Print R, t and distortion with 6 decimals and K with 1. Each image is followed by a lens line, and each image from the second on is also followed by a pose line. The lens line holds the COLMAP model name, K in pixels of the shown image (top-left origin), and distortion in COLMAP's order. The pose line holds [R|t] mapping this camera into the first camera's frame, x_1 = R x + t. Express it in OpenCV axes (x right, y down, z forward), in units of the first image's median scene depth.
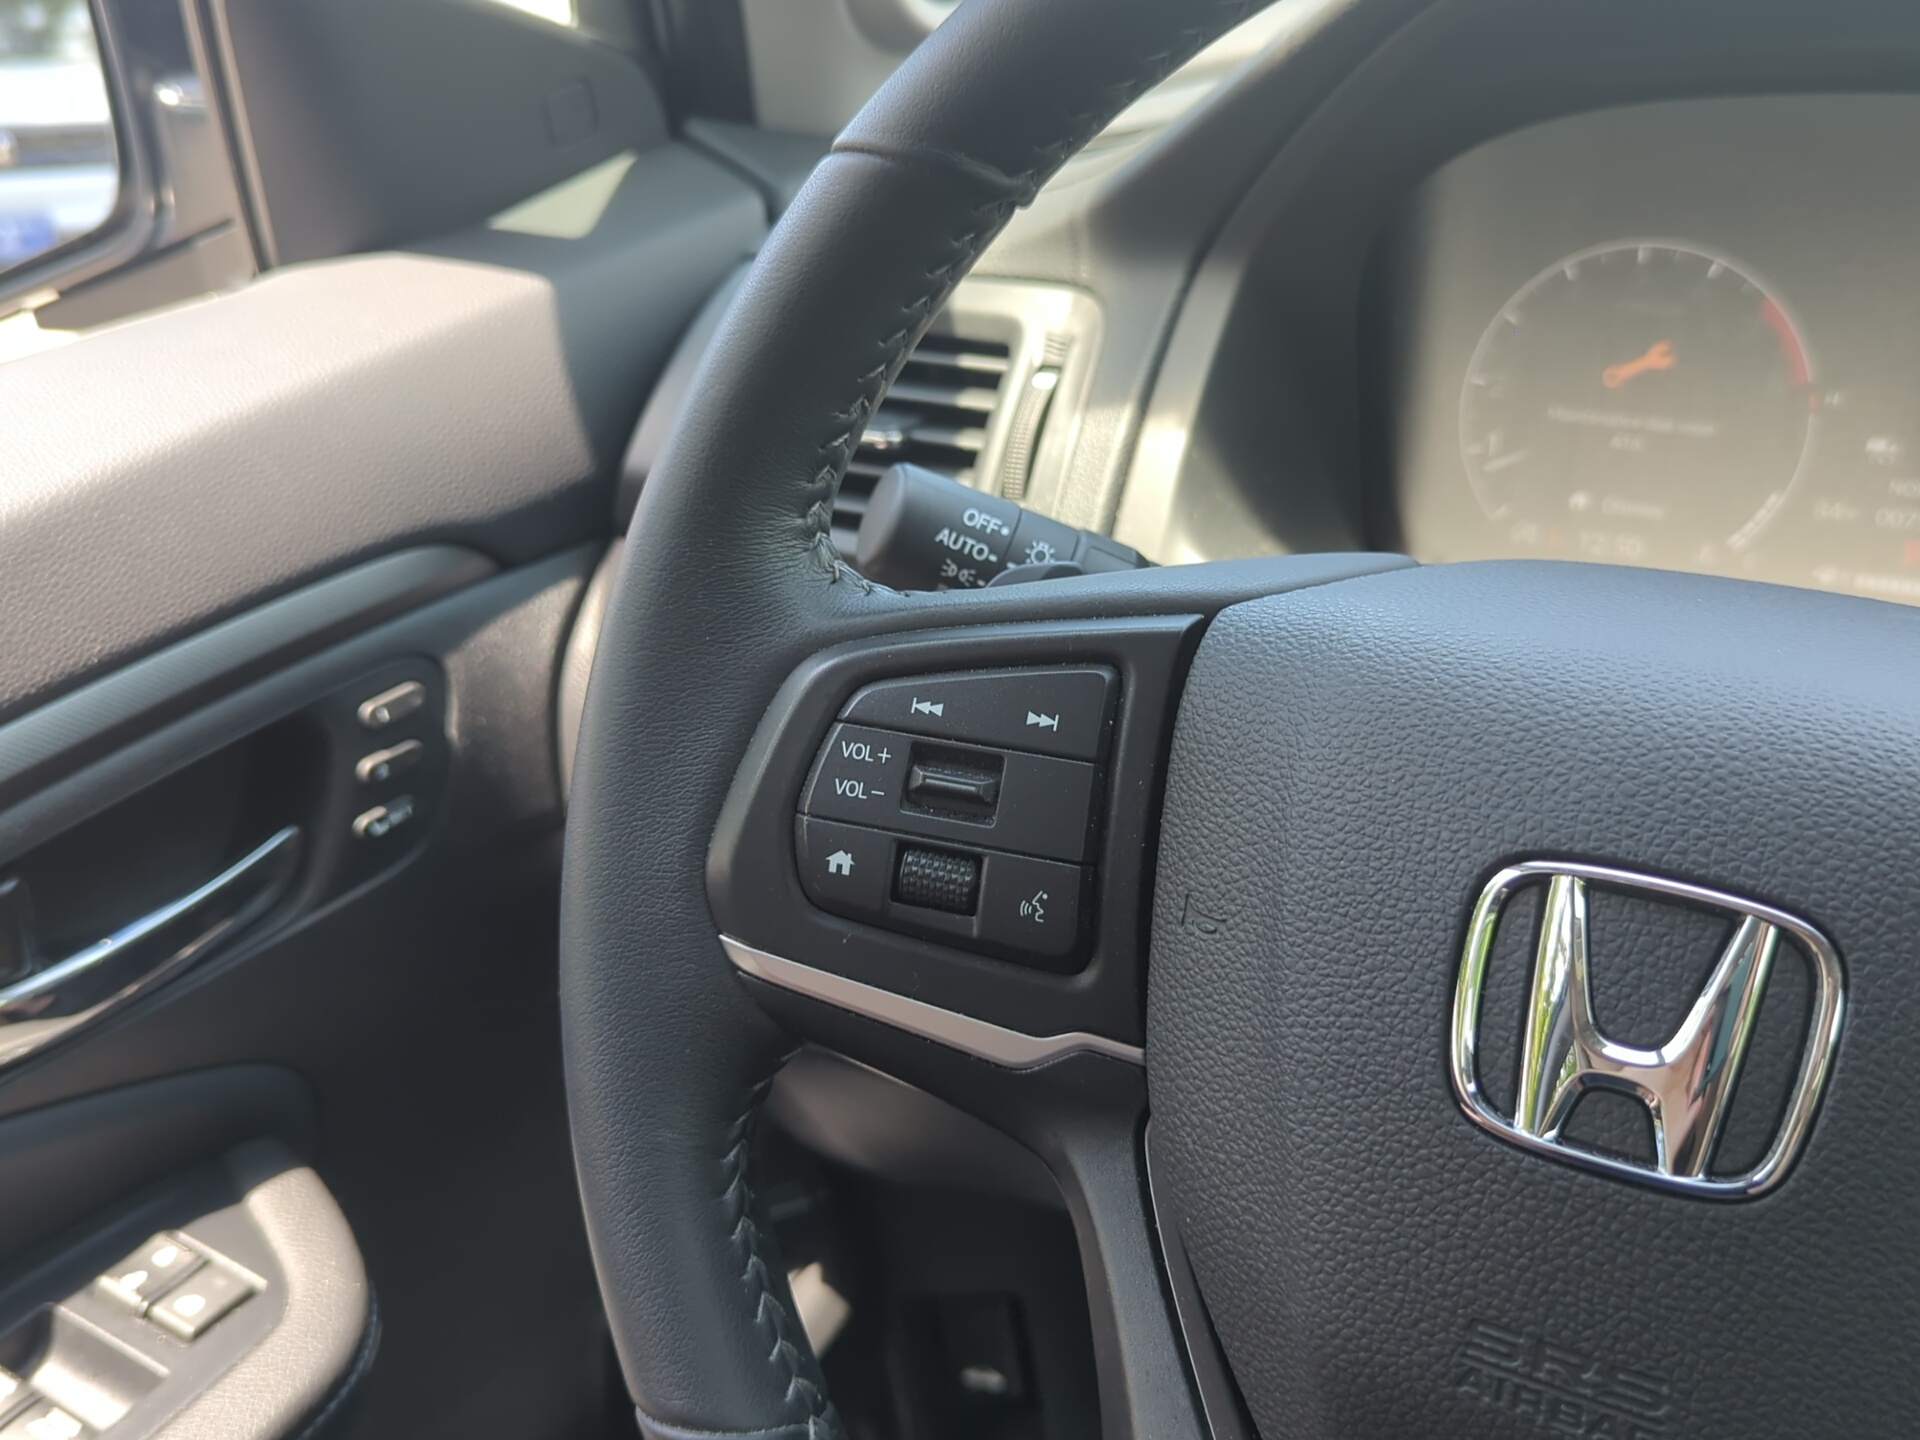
lens RADIAL K [[2037.1, 0, 990.3], [0, 2037.1, 682.2], [0, 0, 1]] dist [-0.002782, 0.000000]
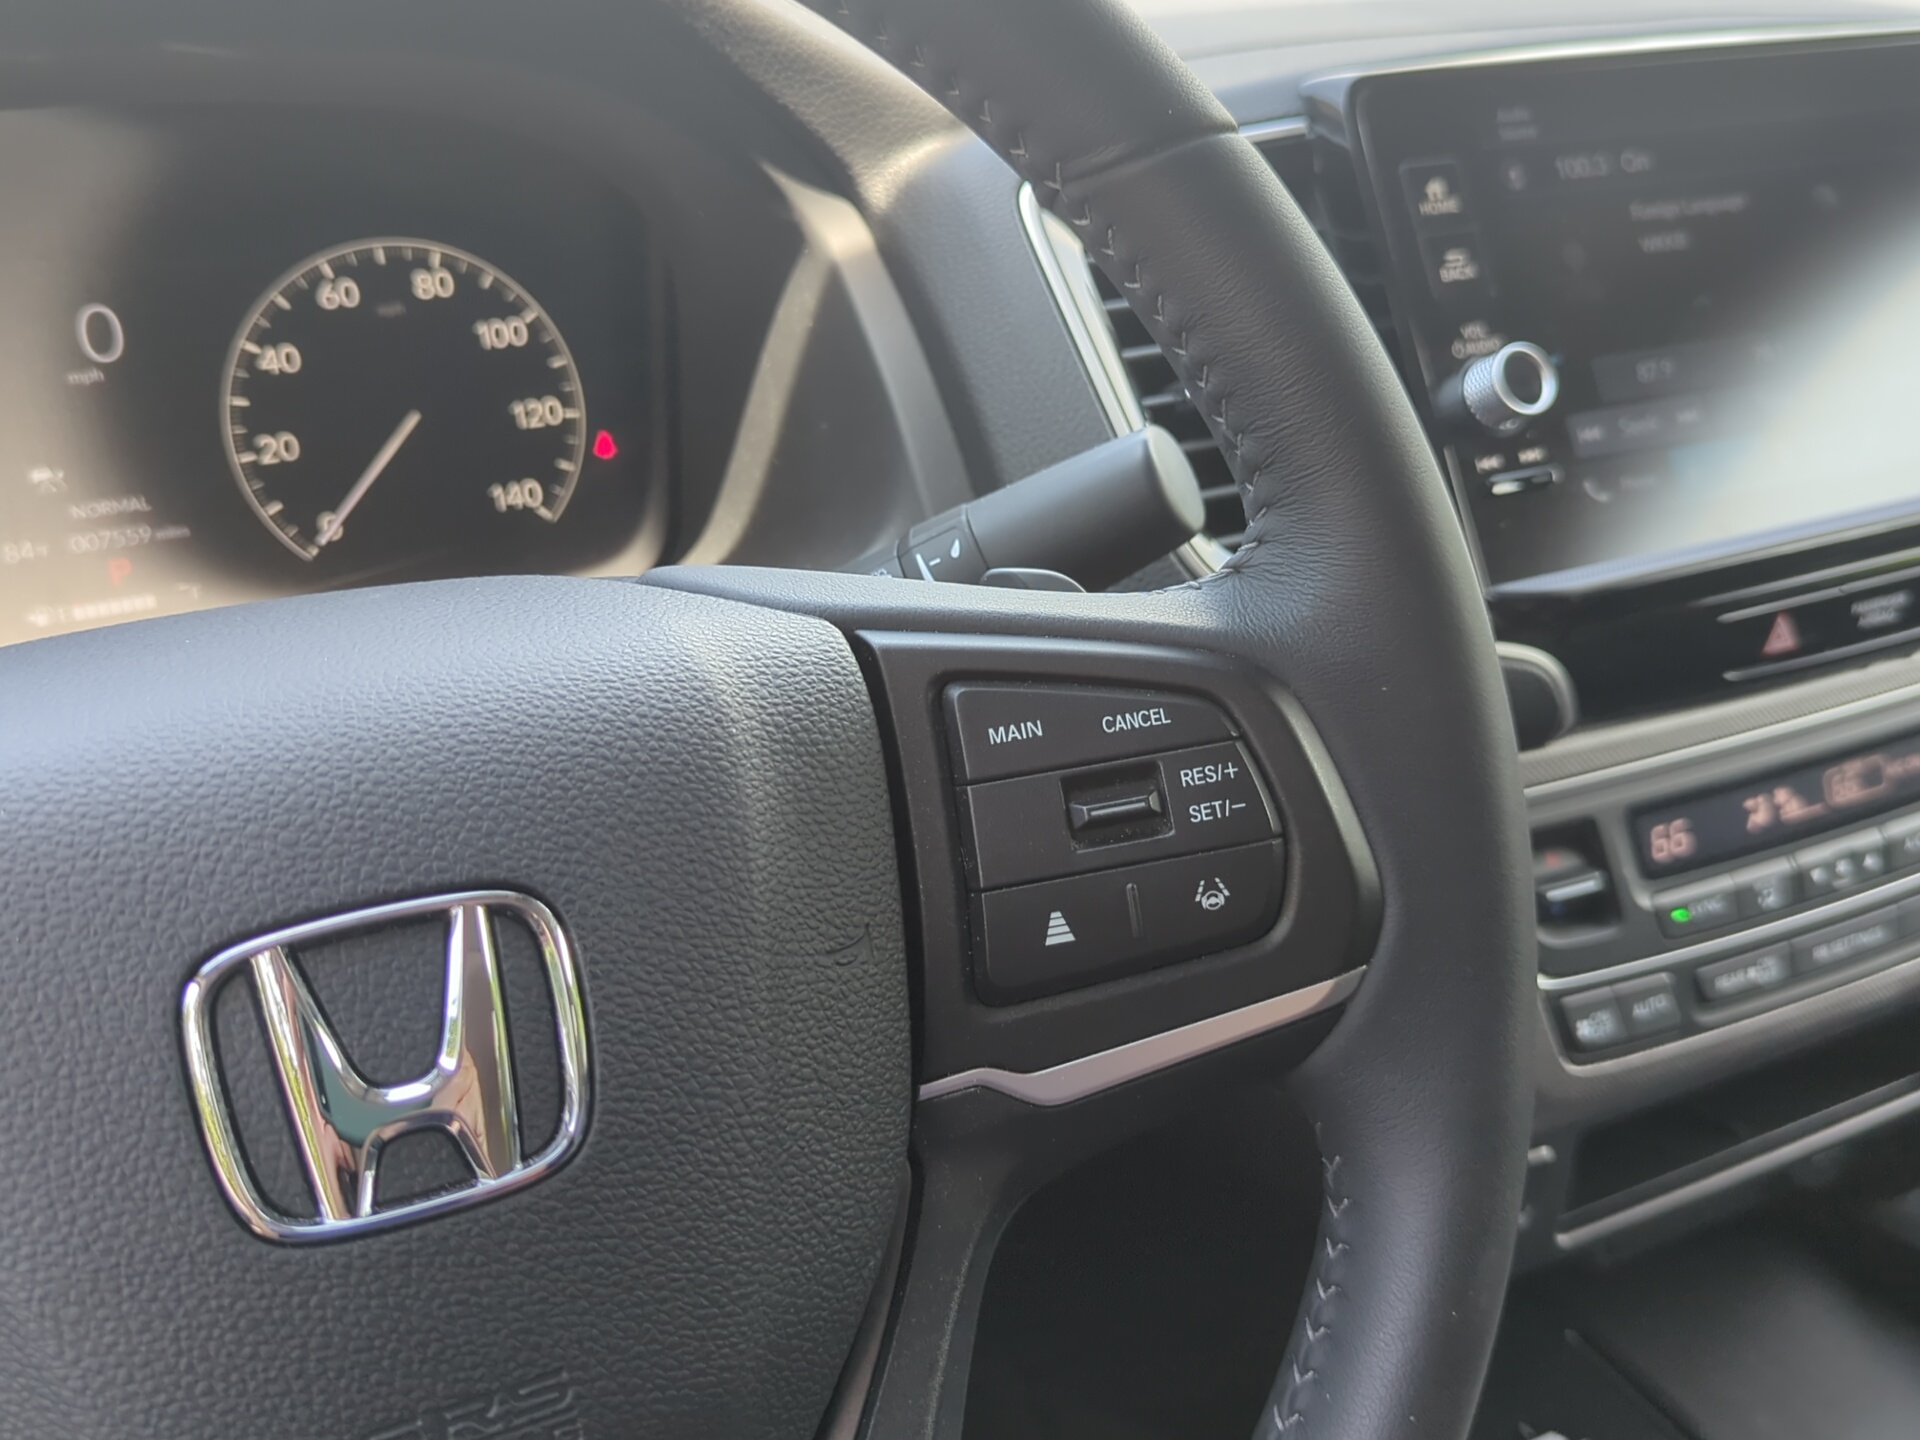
lens RADIAL K [[2031.2, 0, 970.3], [0, 2031.2, 691.9], [0, 0, 1]] dist [0.030108, 0.000000]
pose [[0.530526, -0.304859, 0.790951, -0.195273], [0.311970, 0.937820, 0.152214, -0.045141], [-0.788173, 0.165999, 0.592644, 0.146430]]
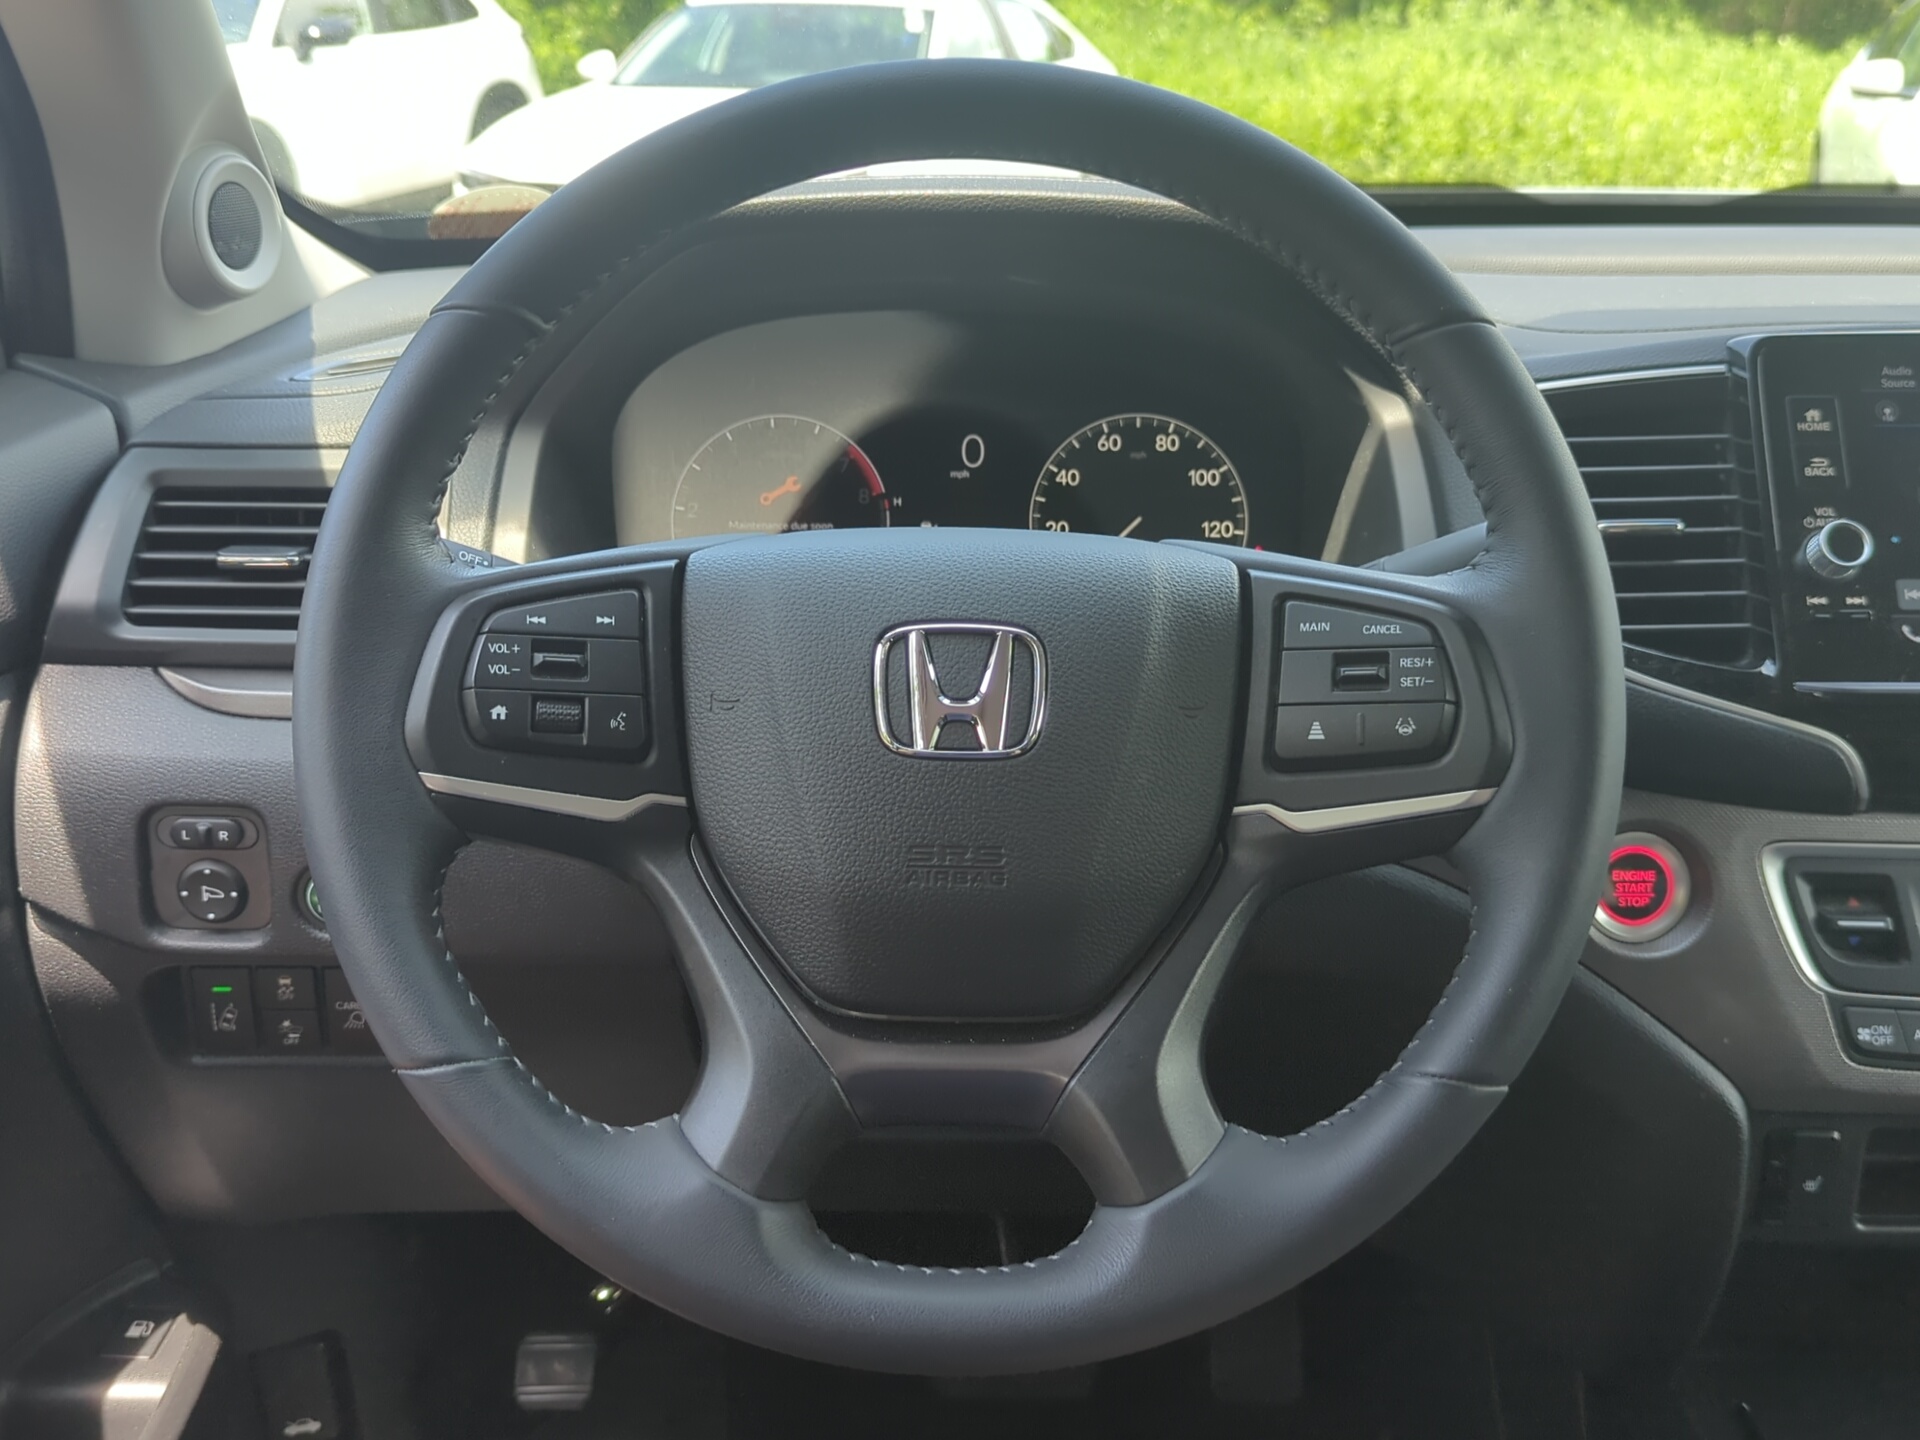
lens RADIAL K [[2031.2, 0, 981.9], [0, 2031.2, 703.6], [0, 0, 1]] dist [0.030108, 0.000000]
pose [[0.859190, -0.085310, 0.504495, -0.573771], [0.159909, 0.981383, -0.106384, 0.320816], [-0.486027, 0.172077, 0.856836, -0.643814]]
